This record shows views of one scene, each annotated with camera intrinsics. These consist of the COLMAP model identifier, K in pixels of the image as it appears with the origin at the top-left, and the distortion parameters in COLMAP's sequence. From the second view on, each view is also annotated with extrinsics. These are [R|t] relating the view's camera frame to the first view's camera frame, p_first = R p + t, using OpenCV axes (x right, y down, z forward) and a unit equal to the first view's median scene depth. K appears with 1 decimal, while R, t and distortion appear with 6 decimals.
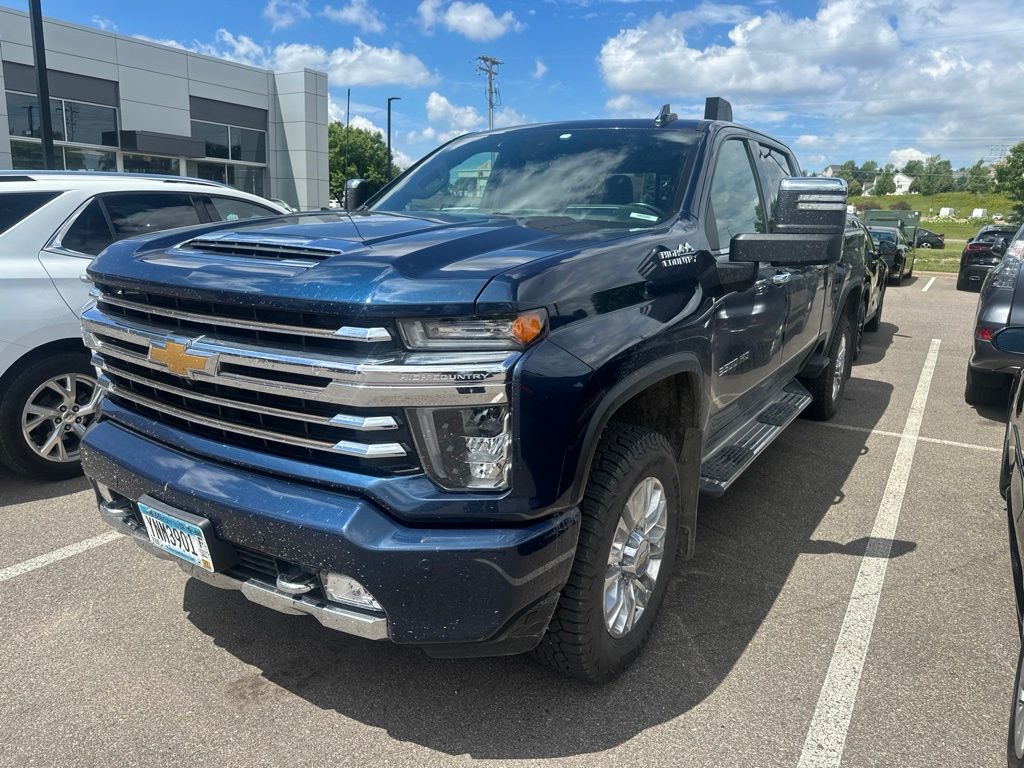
lens RADIAL K [[756.6, 0, 506.8], [0, 756.6, 374.6], [0, 0, 1]] dist [0.013133, -0.009332]
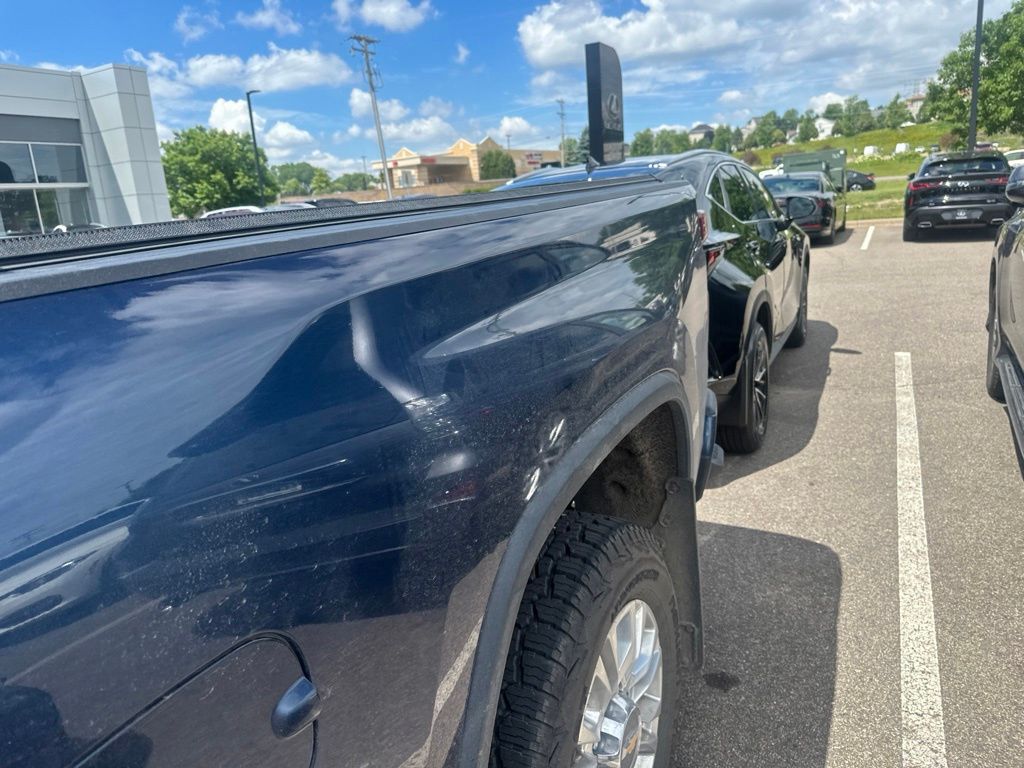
lens RADIAL K [[751.1, 0, 503.1], [0, 751.1, 391.0], [0, 0, 1]] dist [-0.000302, 0.003567]
pose [[0.990450, -0.130137, 0.045530, 0.408403], [0.128227, 0.990828, 0.042638, -0.143722], [-0.050661, -0.036393, 0.998053, 0.770253]]
